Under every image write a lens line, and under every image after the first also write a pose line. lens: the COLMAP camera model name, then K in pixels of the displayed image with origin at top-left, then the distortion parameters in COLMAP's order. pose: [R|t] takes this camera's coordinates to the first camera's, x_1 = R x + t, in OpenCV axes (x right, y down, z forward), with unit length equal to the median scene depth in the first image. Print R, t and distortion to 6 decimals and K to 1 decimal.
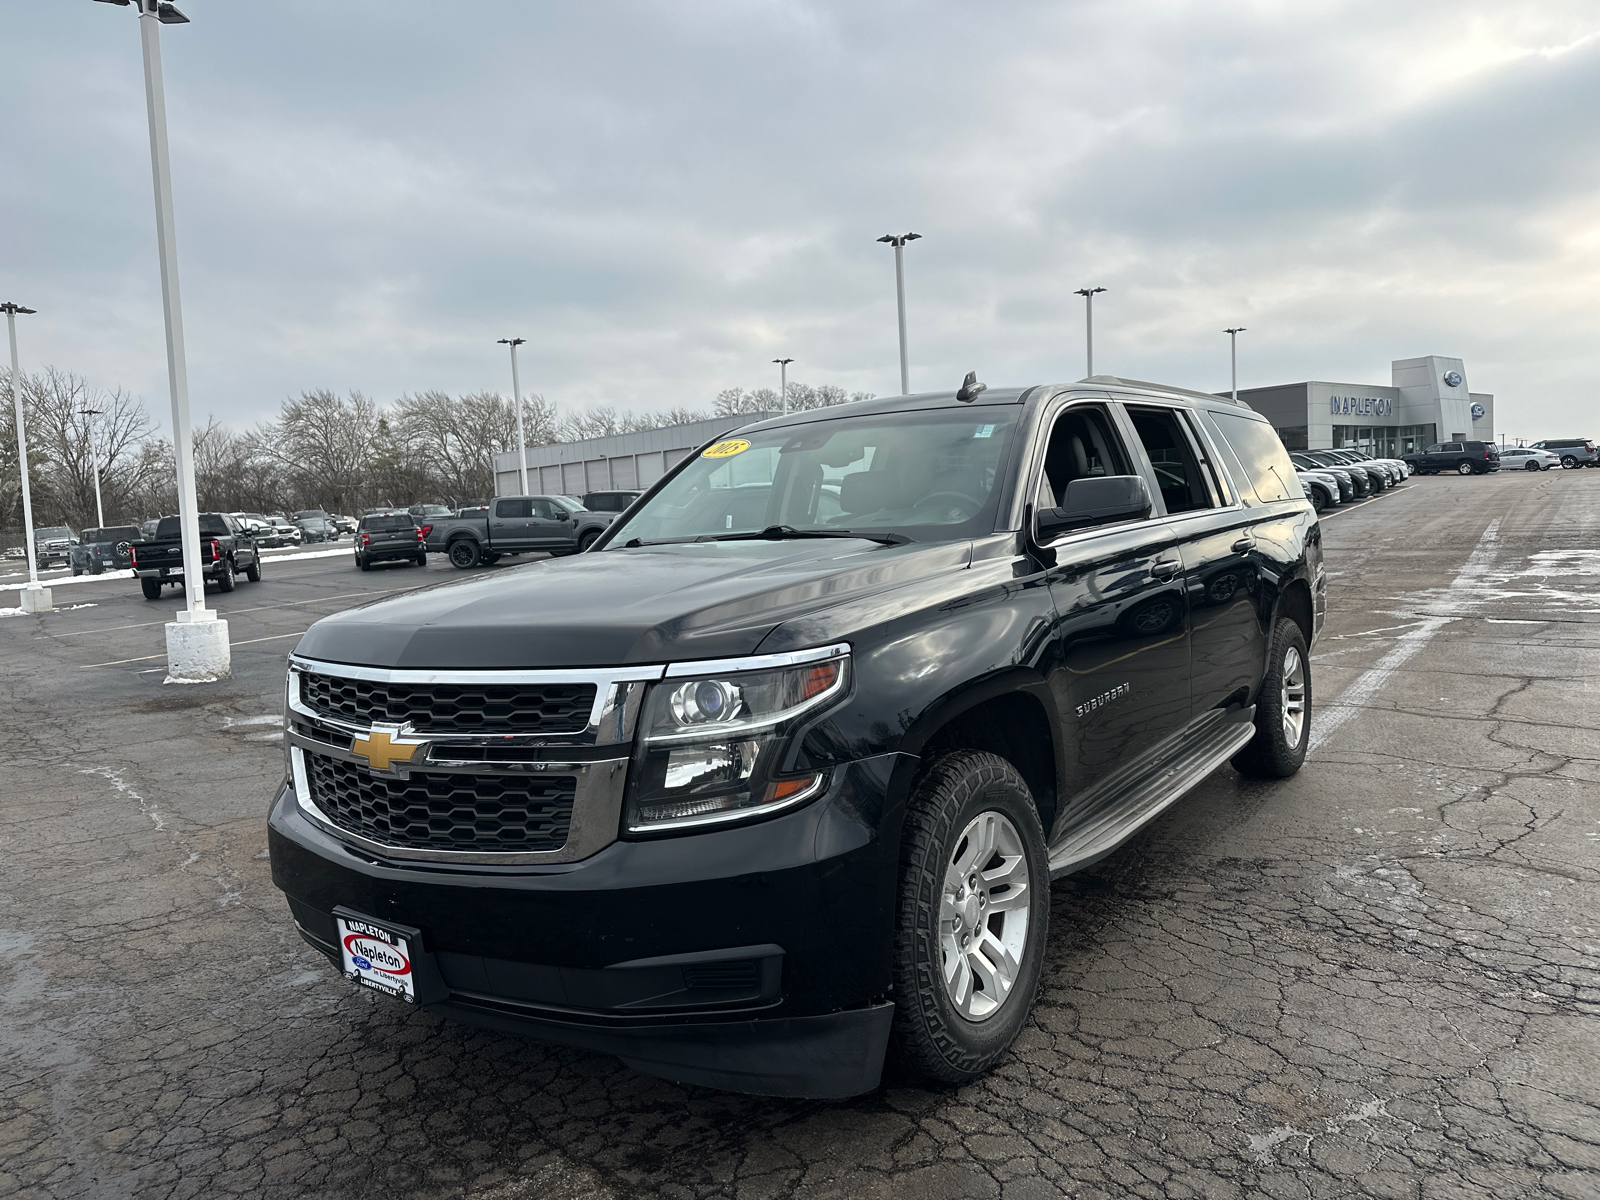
lens RADIAL K [[1132.4, 0, 800.0], [0, 1132.4, 600.0], [0, 0, 1]] dist [0.008654, -0.001725]
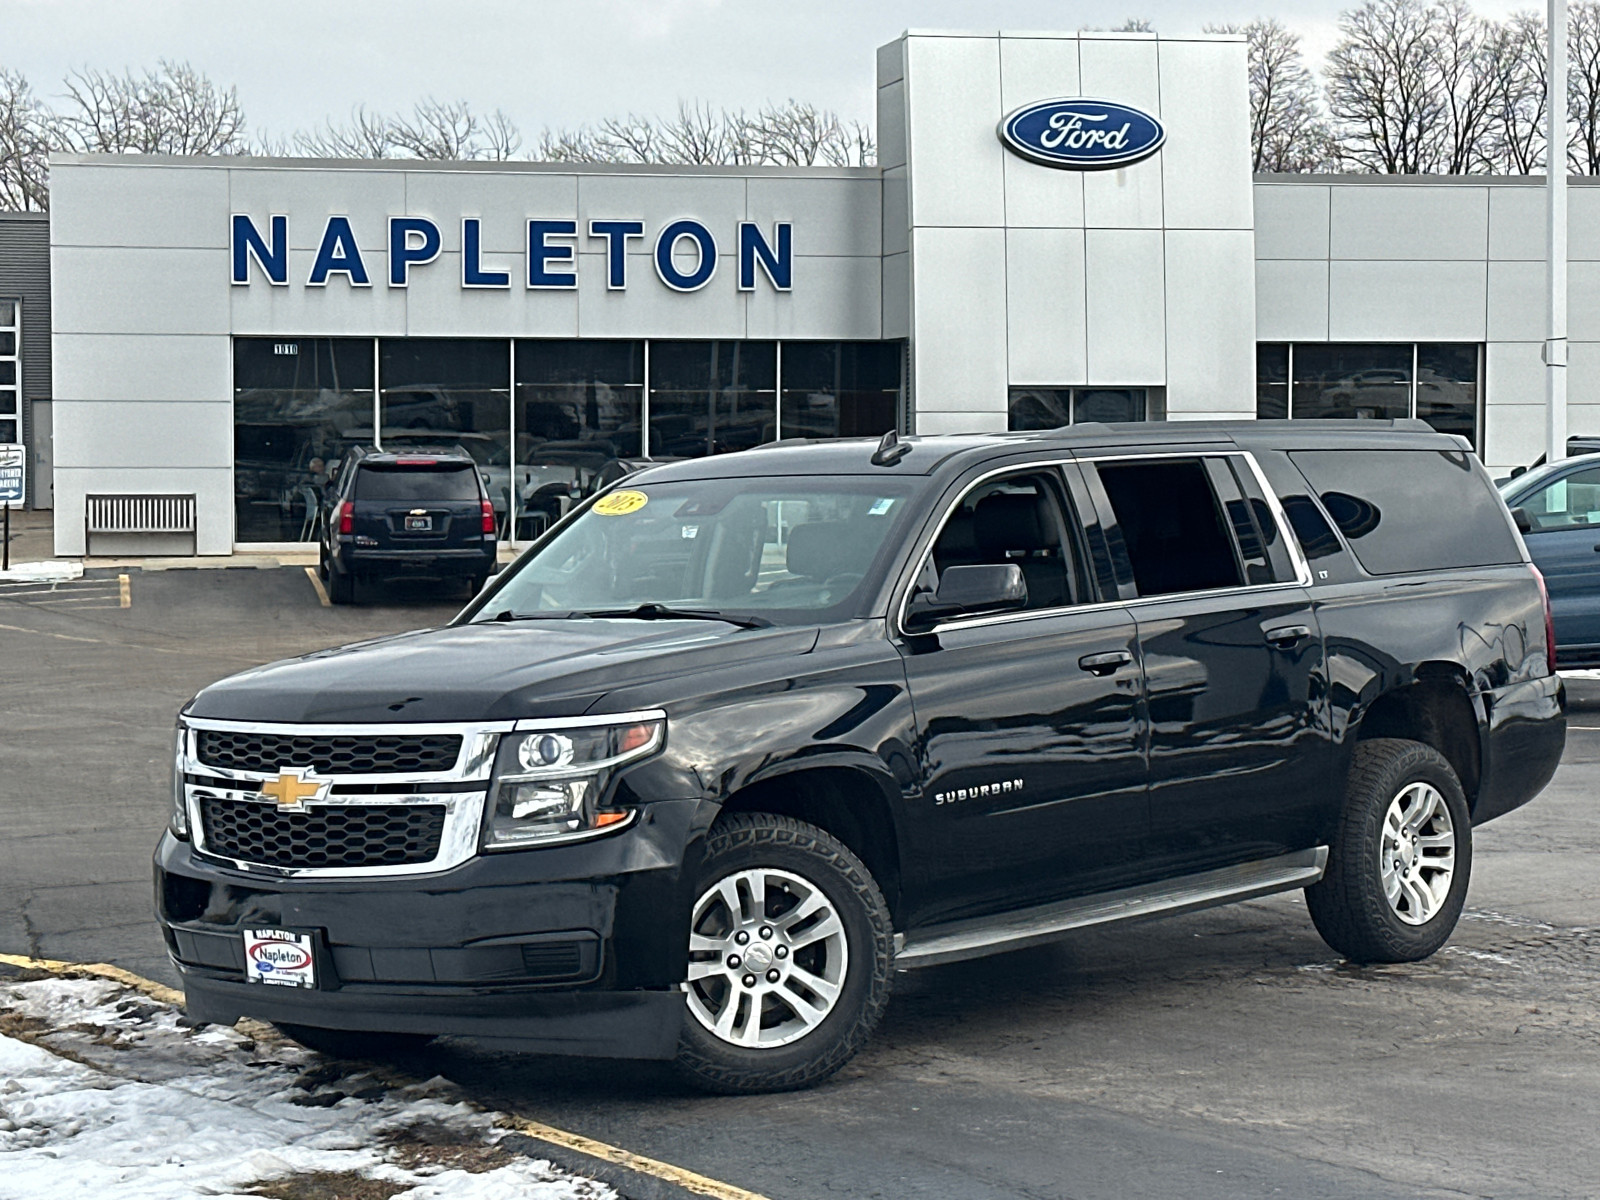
lens RADIAL K [[3729.1, 0, 800.0], [0, 3729.1, 600.0], [0, 0, 1]] dist [0.021061, 0.091012]
pose [[0.996239, 0.024736, -0.083047, 0.508826], [-0.027616, 0.999050, -0.033710, 0.047231], [0.082134, 0.035876, 0.995975, -2.961712]]
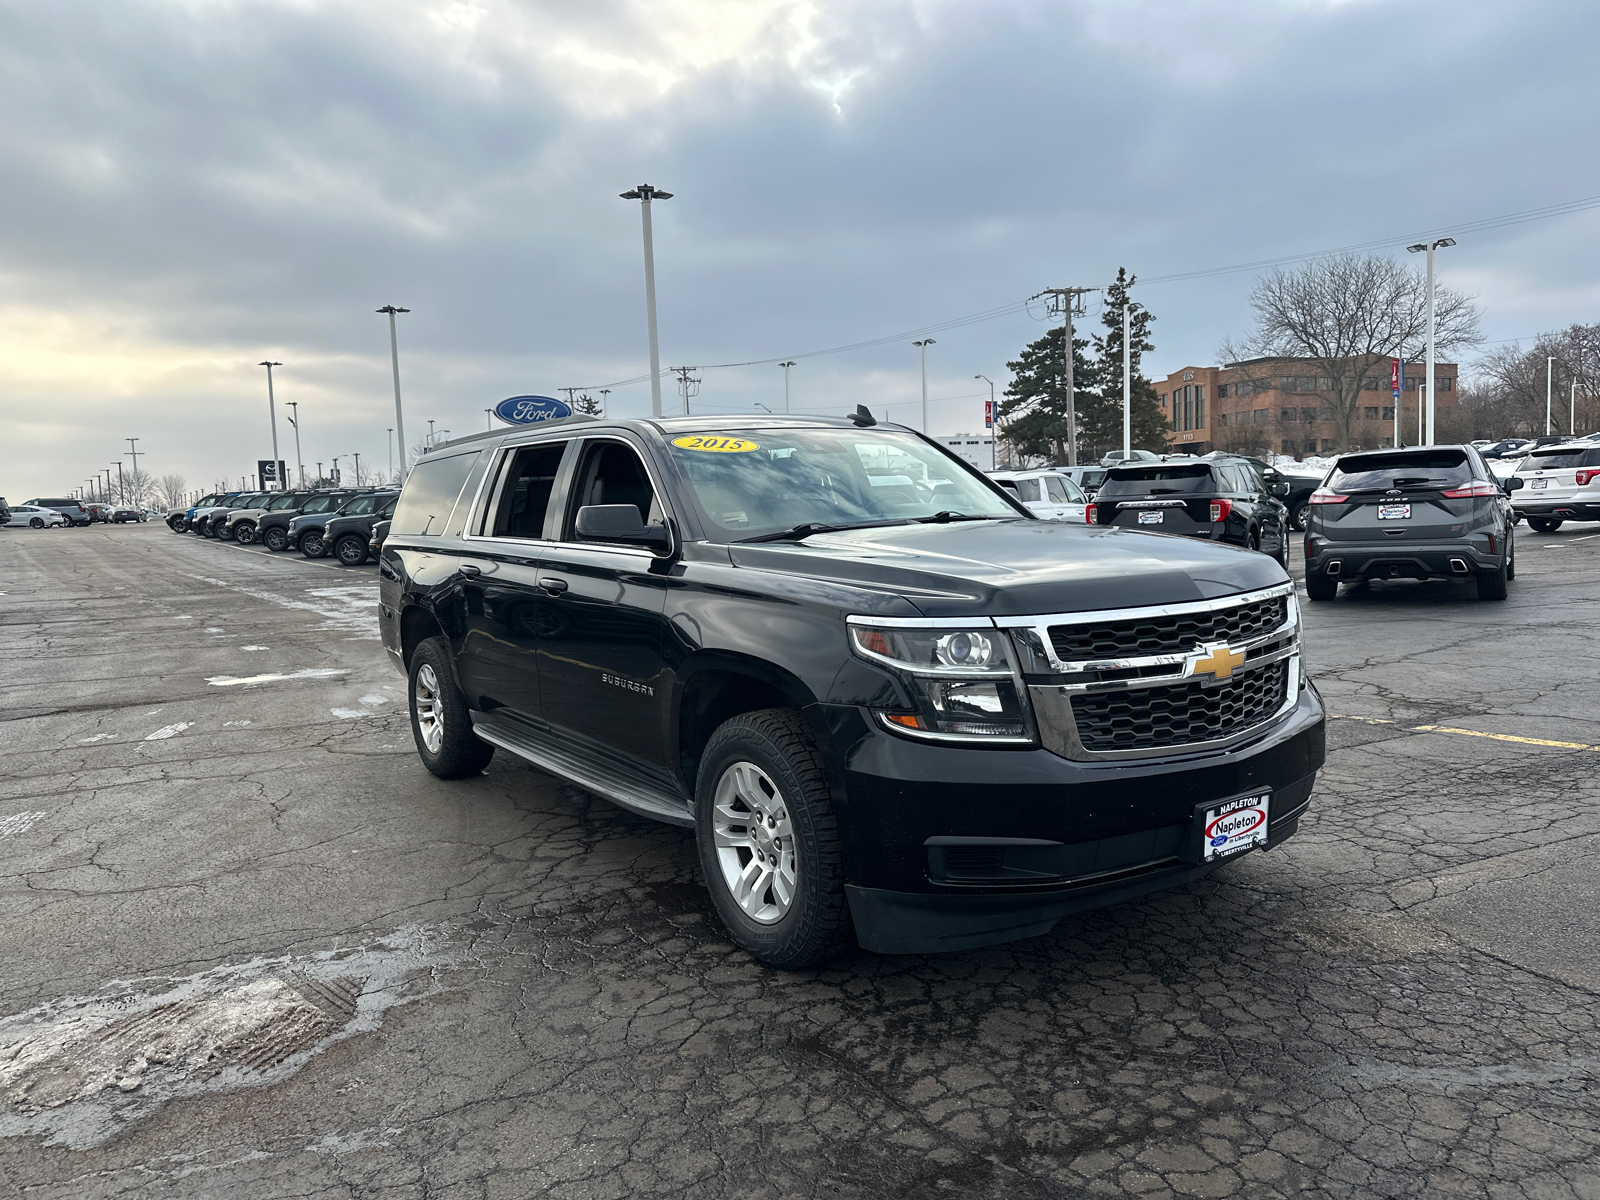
lens RADIAL K [[1130.1, 0, 800.0], [0, 1130.1, 600.0], [0, 0, 1]] dist [0.085461, -0.113022]
pose [[0.322109, -0.038047, 0.945938, -1.706899], [0.091256, 0.995787, 0.008978, 0.007538], [-0.942294, 0.083431, 0.324224, 1.012421]]
